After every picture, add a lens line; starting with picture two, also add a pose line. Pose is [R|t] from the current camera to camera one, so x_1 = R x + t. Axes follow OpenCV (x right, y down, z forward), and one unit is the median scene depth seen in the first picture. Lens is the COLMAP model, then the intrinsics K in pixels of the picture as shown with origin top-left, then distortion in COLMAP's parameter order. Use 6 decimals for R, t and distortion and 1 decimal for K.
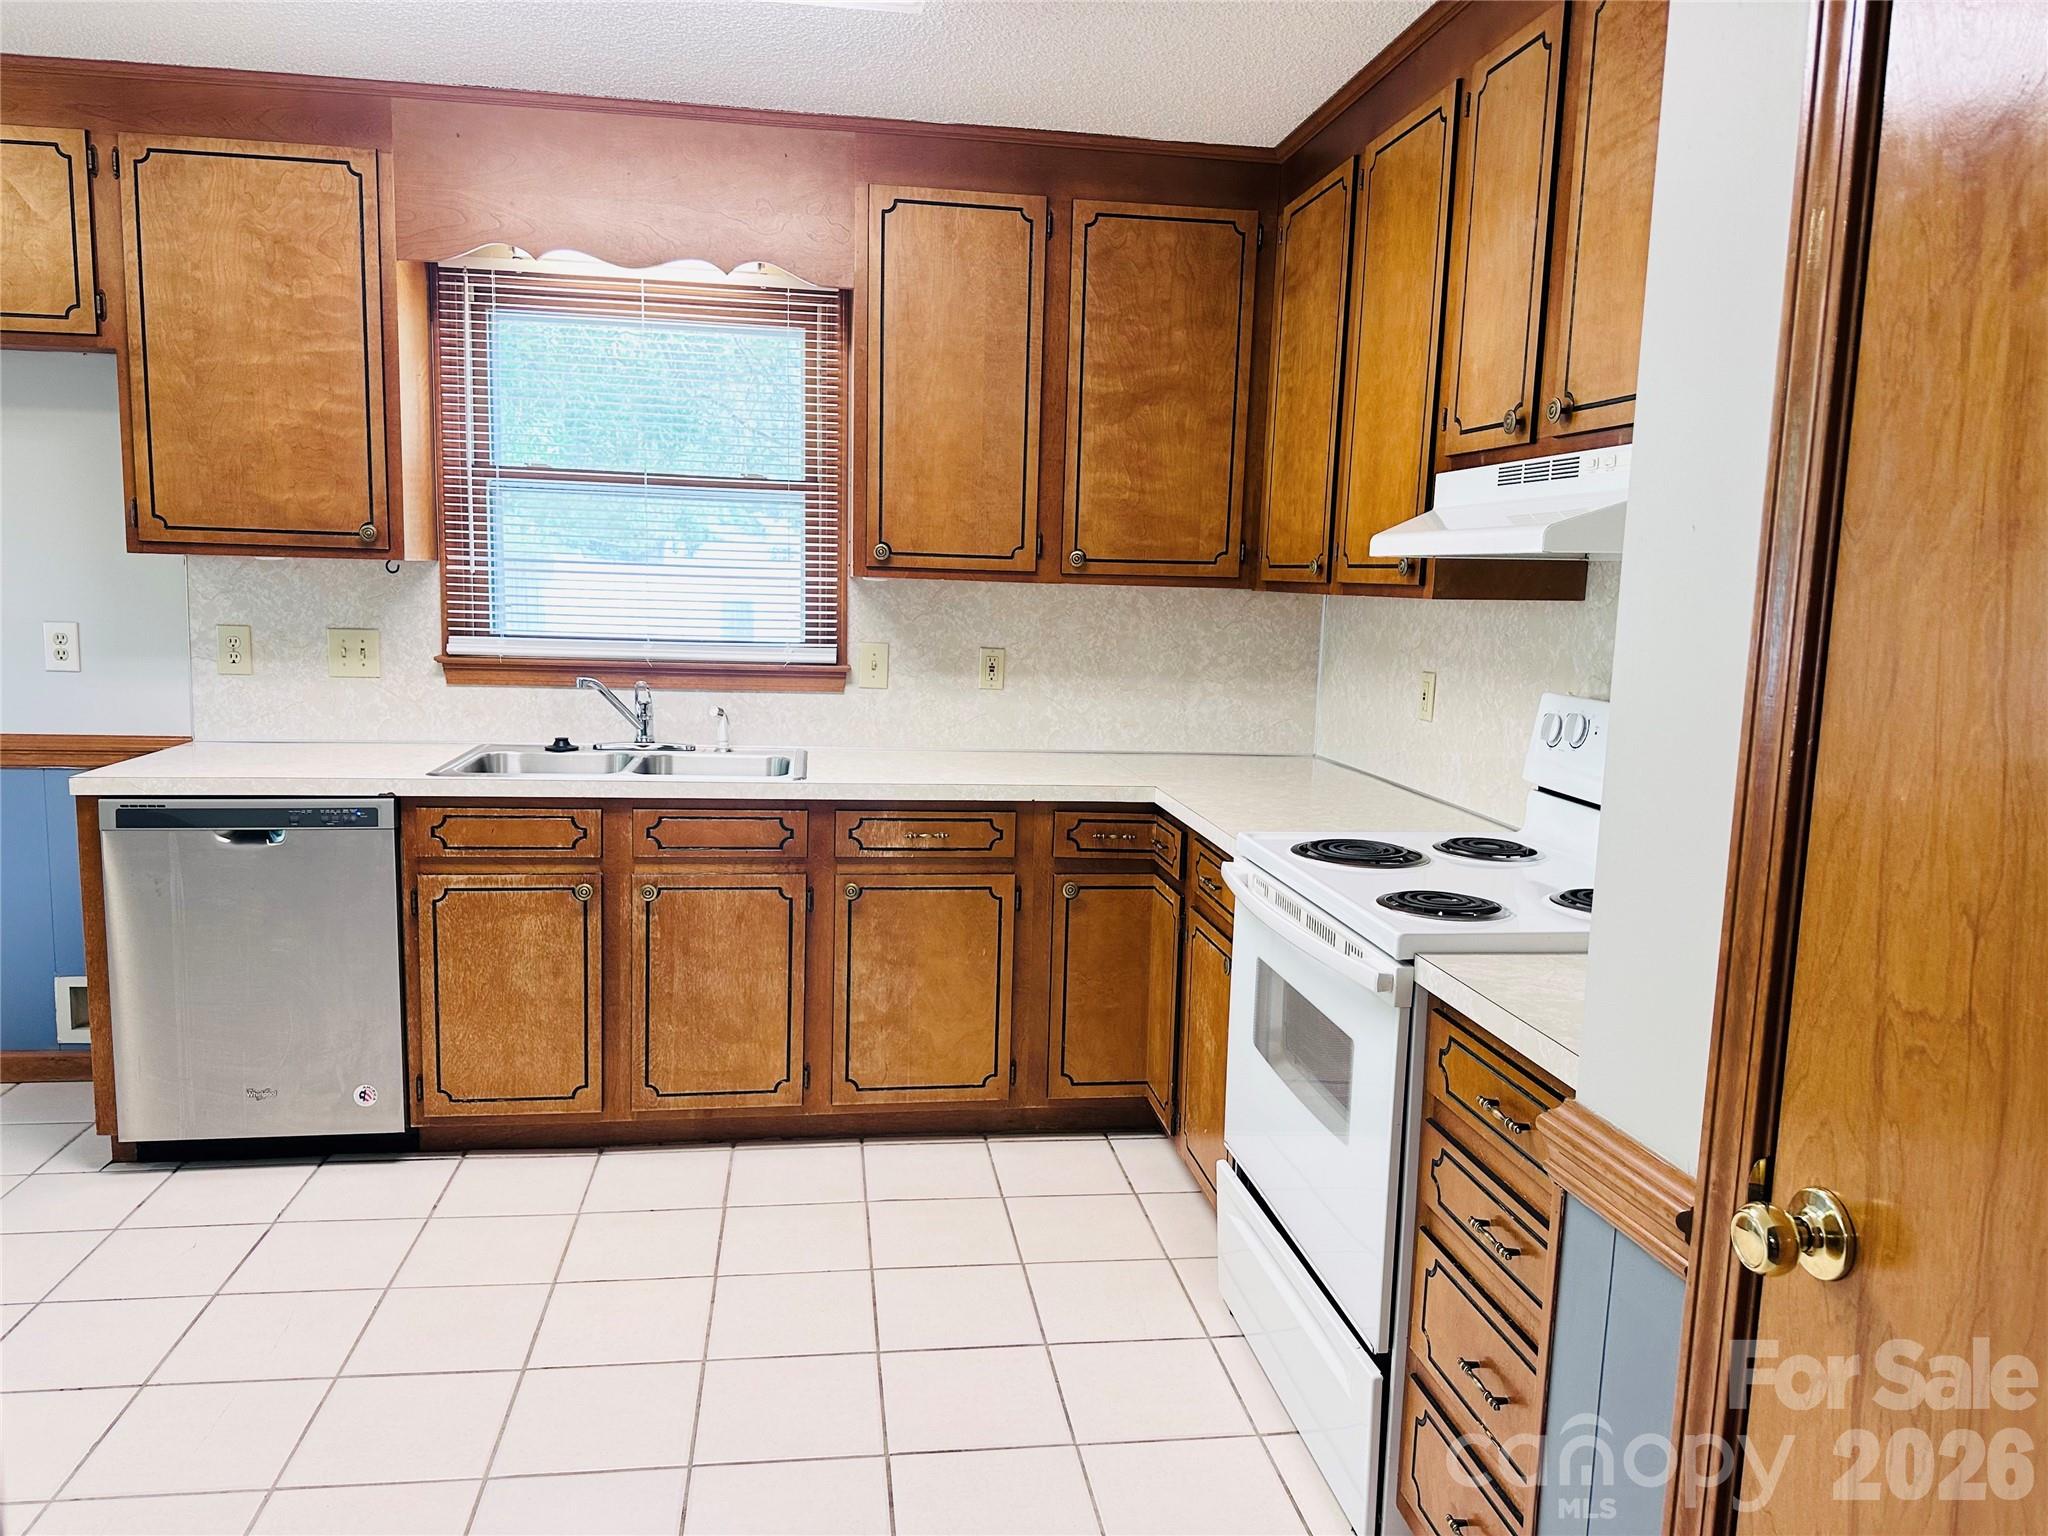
lens RADIAL K [[1451.2, 0, 1023.9], [0, 1451.2, 757.1], [0, 0, 1]] dist [0.126707, -0.181695]
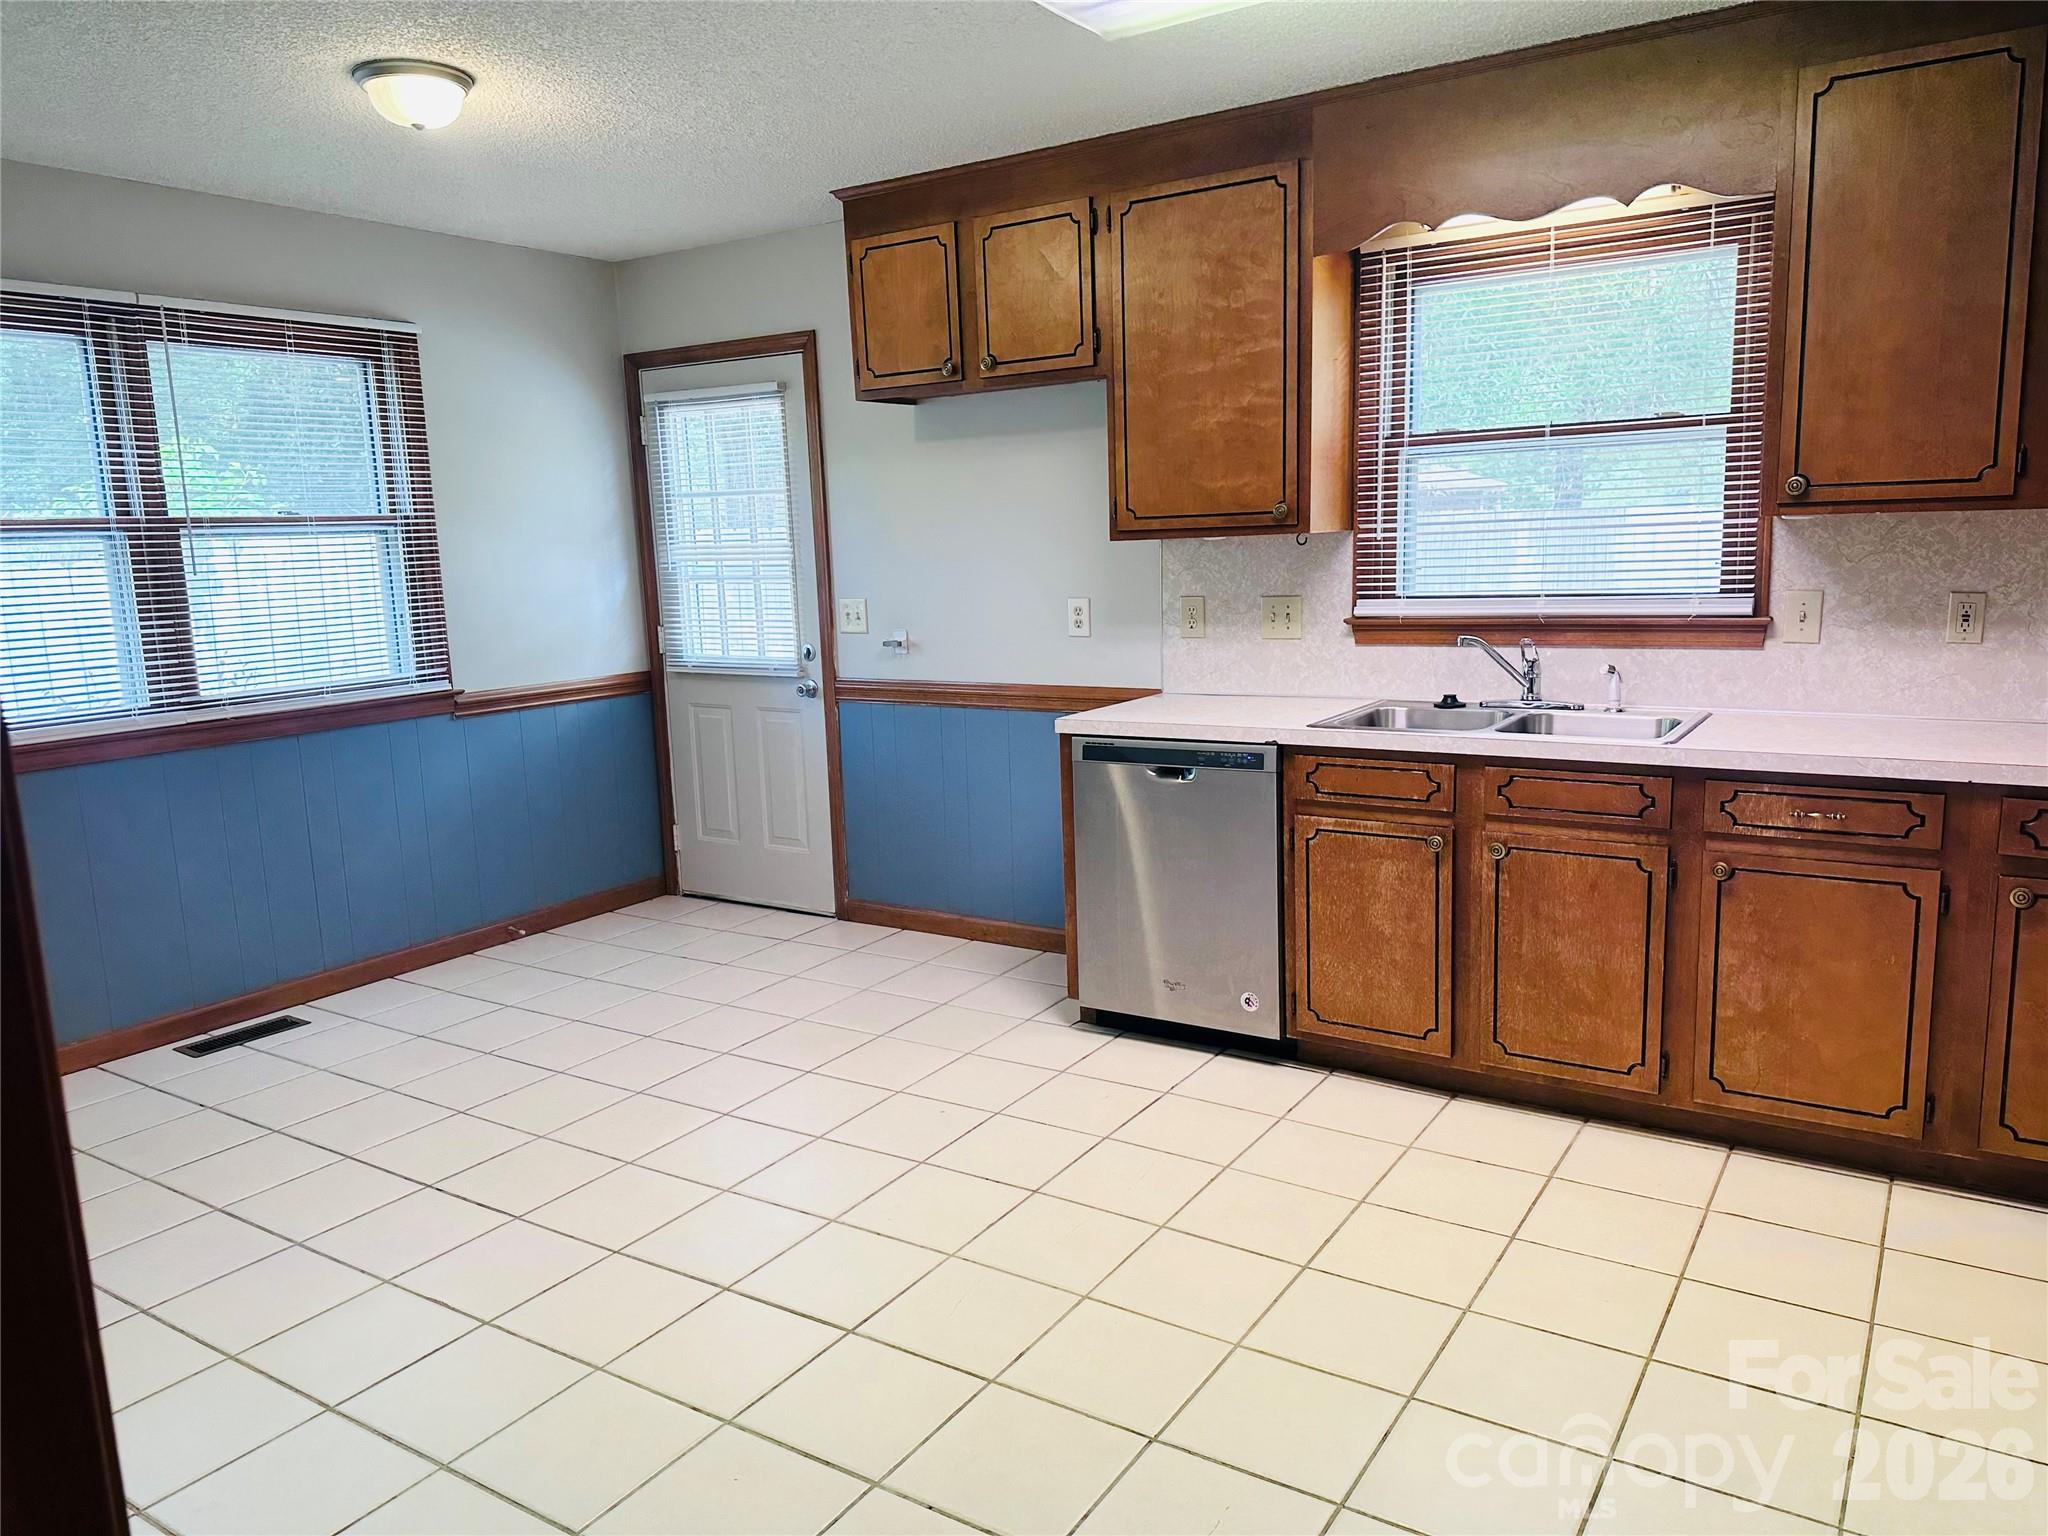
lens RADIAL K [[1441.4, 0, 1024.0], [0, 1441.4, 768.0], [0, 0, 1]] dist [0.133767, -0.179981]
pose [[0.745001, 0.051284, -0.665089, 0.159537], [-0.028655, 0.998580, 0.044900, 0.000812], [0.666447, -0.014392, 0.745413, 0.039999]]
